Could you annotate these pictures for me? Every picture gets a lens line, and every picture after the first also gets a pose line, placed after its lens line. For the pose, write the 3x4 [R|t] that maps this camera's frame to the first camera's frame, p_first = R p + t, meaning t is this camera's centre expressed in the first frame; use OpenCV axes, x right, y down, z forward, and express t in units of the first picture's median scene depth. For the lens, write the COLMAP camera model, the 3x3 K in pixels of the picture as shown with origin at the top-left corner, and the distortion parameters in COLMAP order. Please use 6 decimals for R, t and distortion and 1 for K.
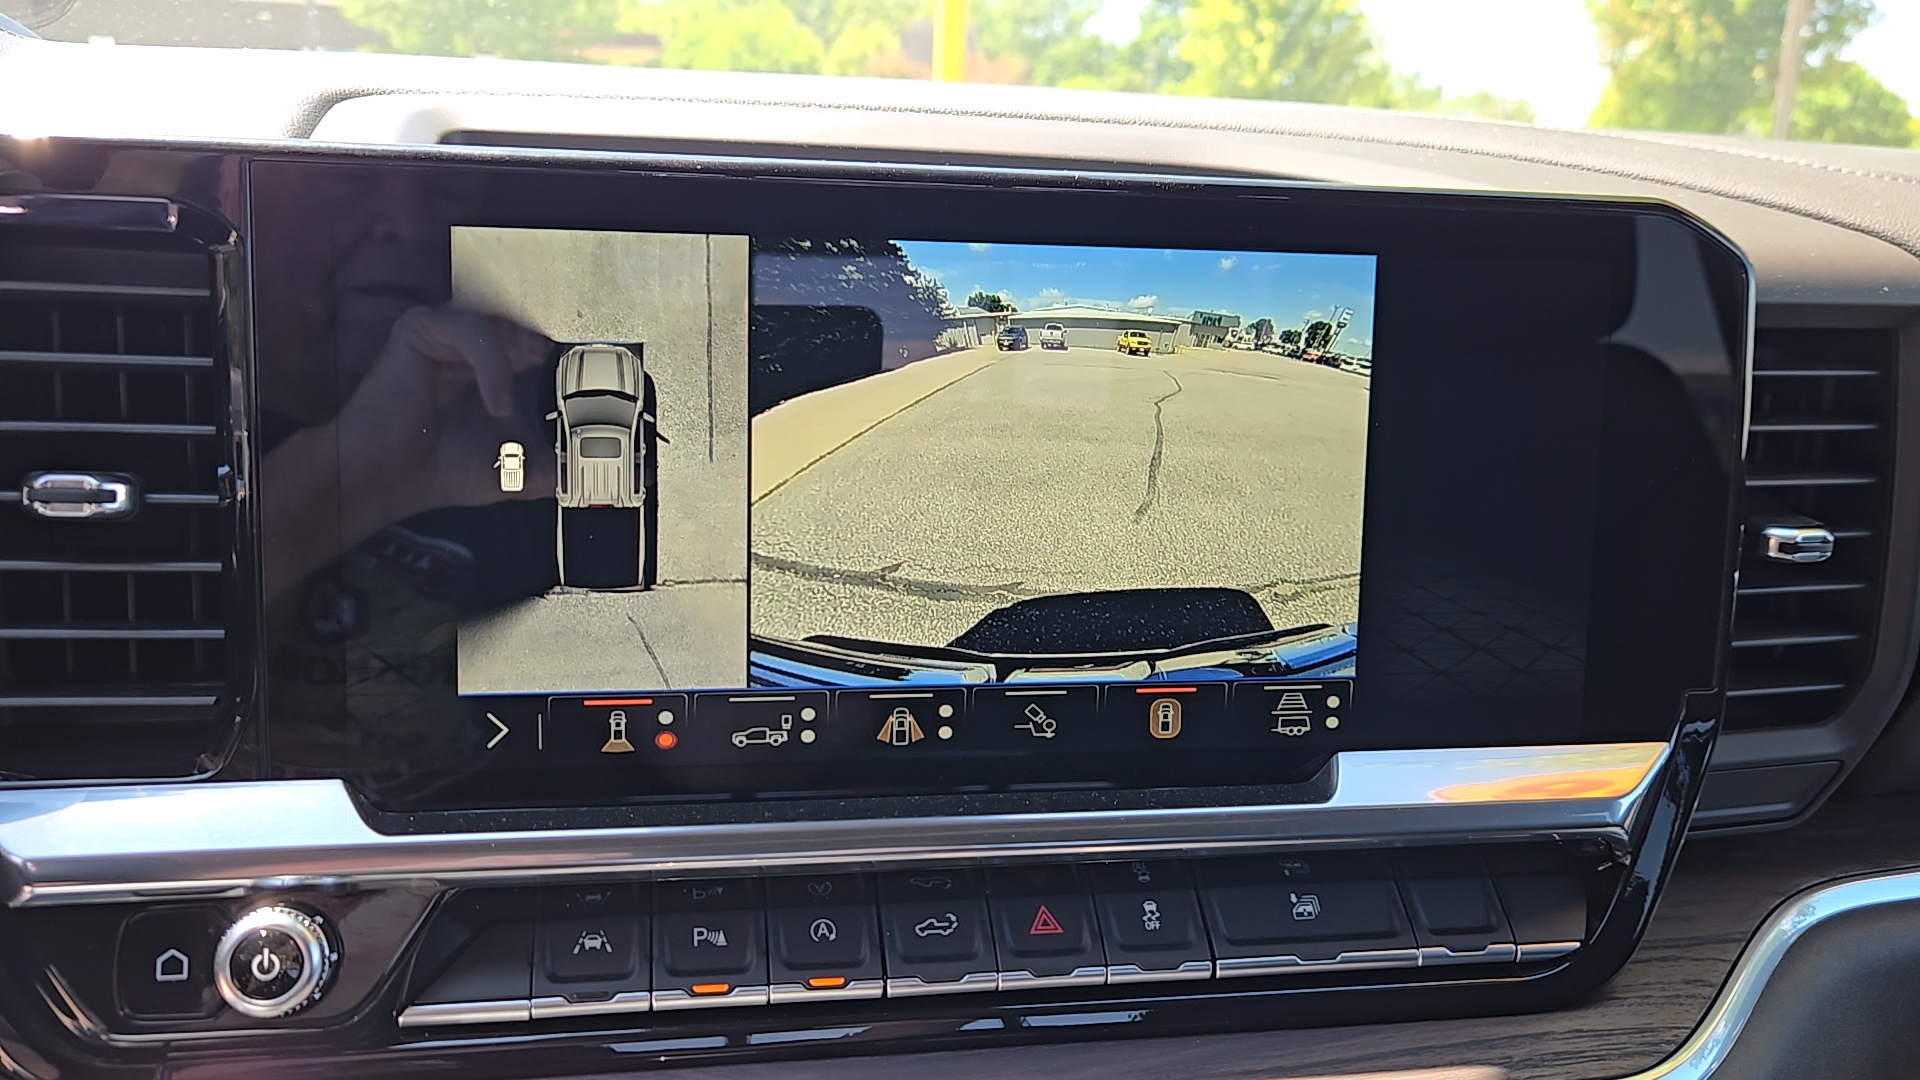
lens RADIAL K [[1599.2, 0, 933.2], [0, 1599.2, 570.5], [0, 0, 1]] dist [0.023748, -0.034521]
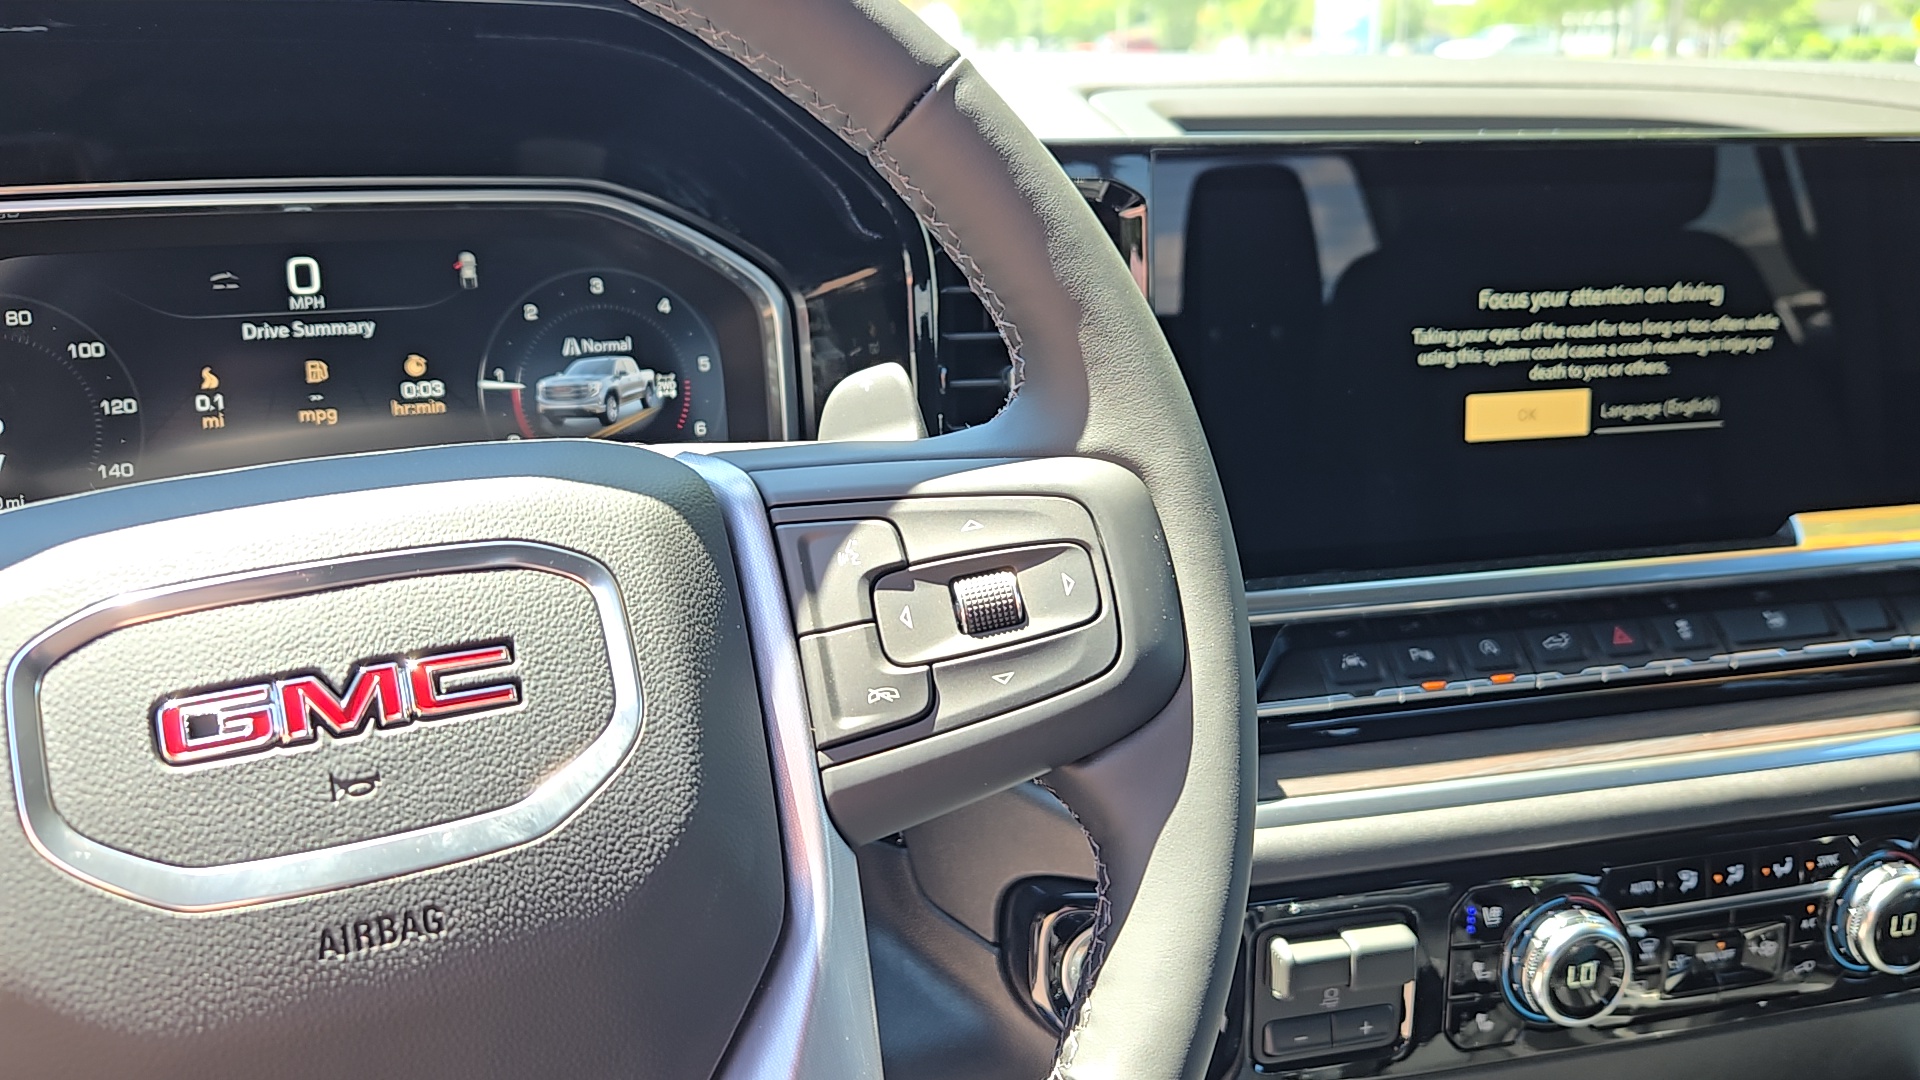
lens RADIAL K [[1599.2, 0, 956.9], [0, 1599.2, 552.8], [0, 0, 1]] dist [0.023748, -0.034521]
pose [[0.996676, -0.061147, 0.053835, -0.623060], [0.059216, 0.997568, 0.036771, 0.049414], [-0.055953, -0.033461, 0.997873, -0.458049]]
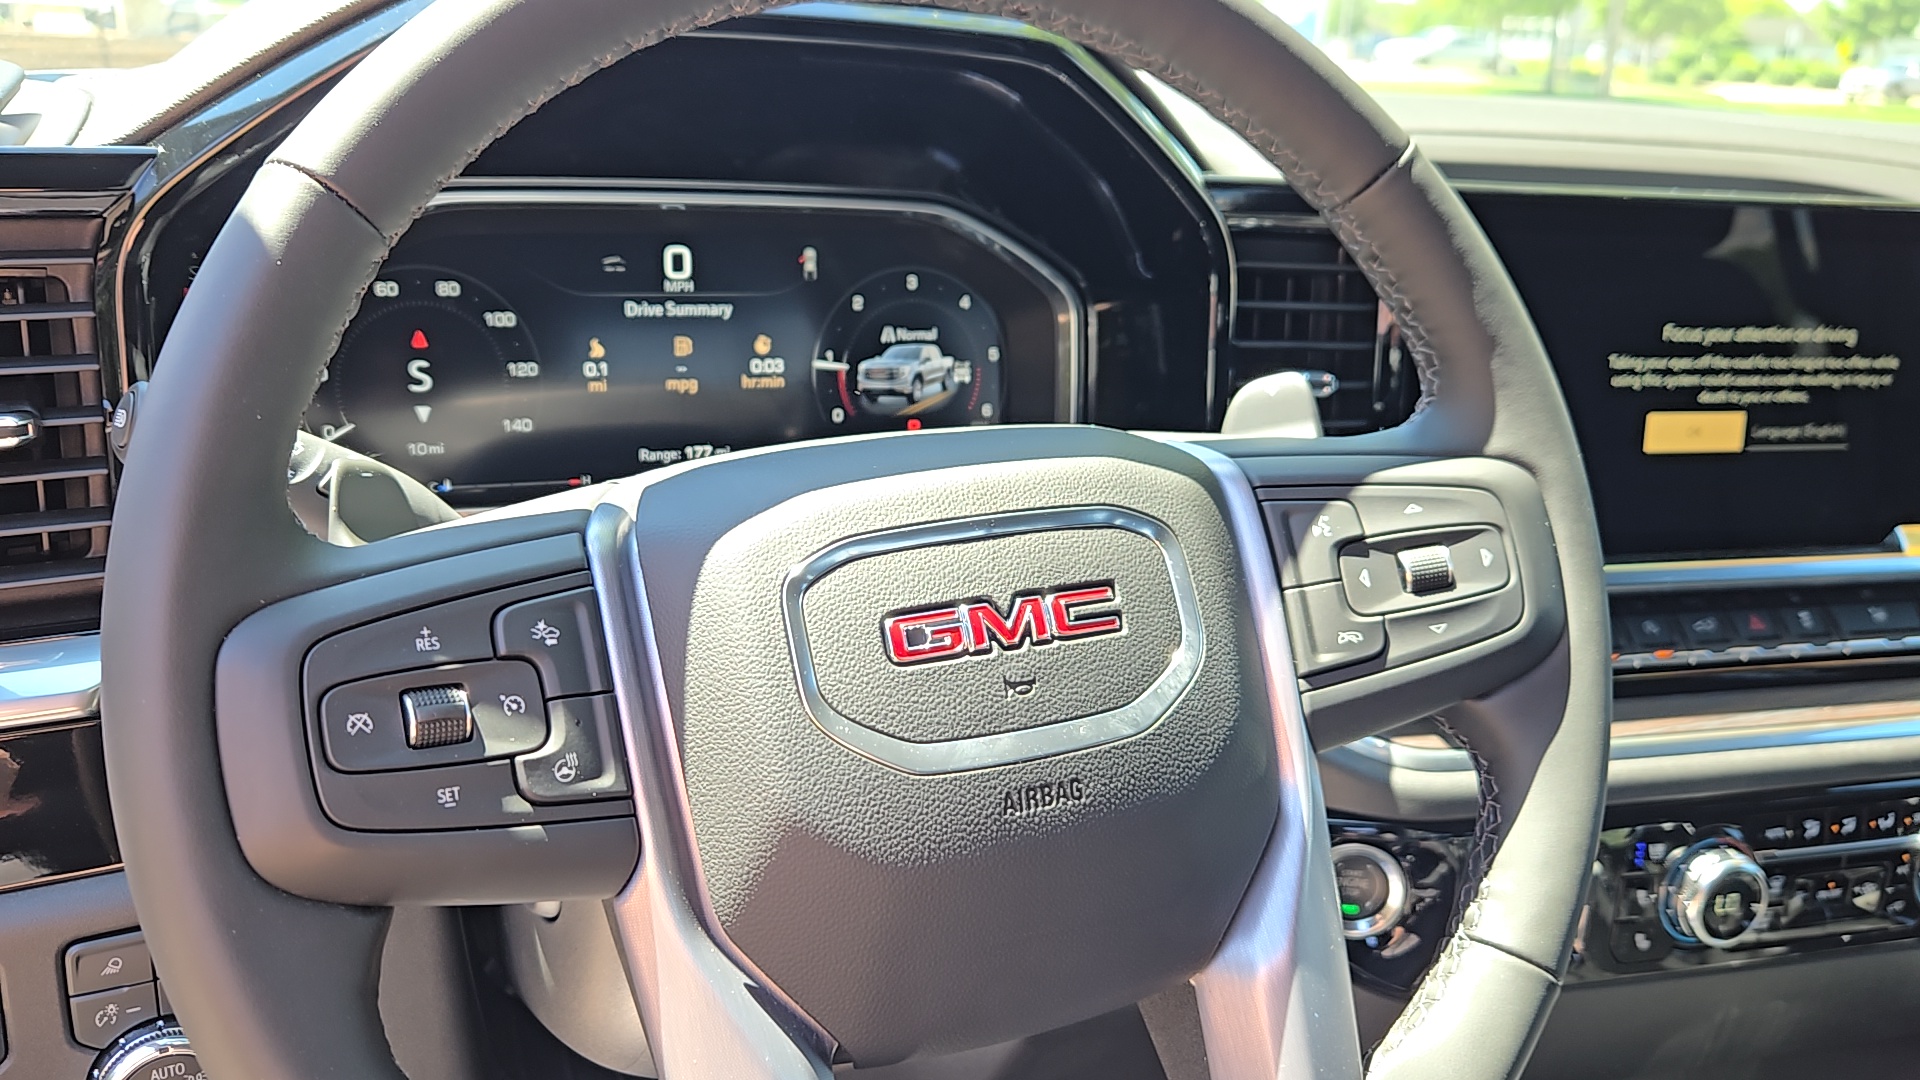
lens RADIAL K [[1599.2, 0, 972.9], [0, 1599.2, 553.0], [0, 0, 1]] dist [0.023748, -0.034521]
pose [[0.993987, -0.019825, 0.107690, -0.974359], [0.013945, 0.998384, 0.055082, 0.032752], [-0.108608, -0.053249, 0.992657, -0.655896]]
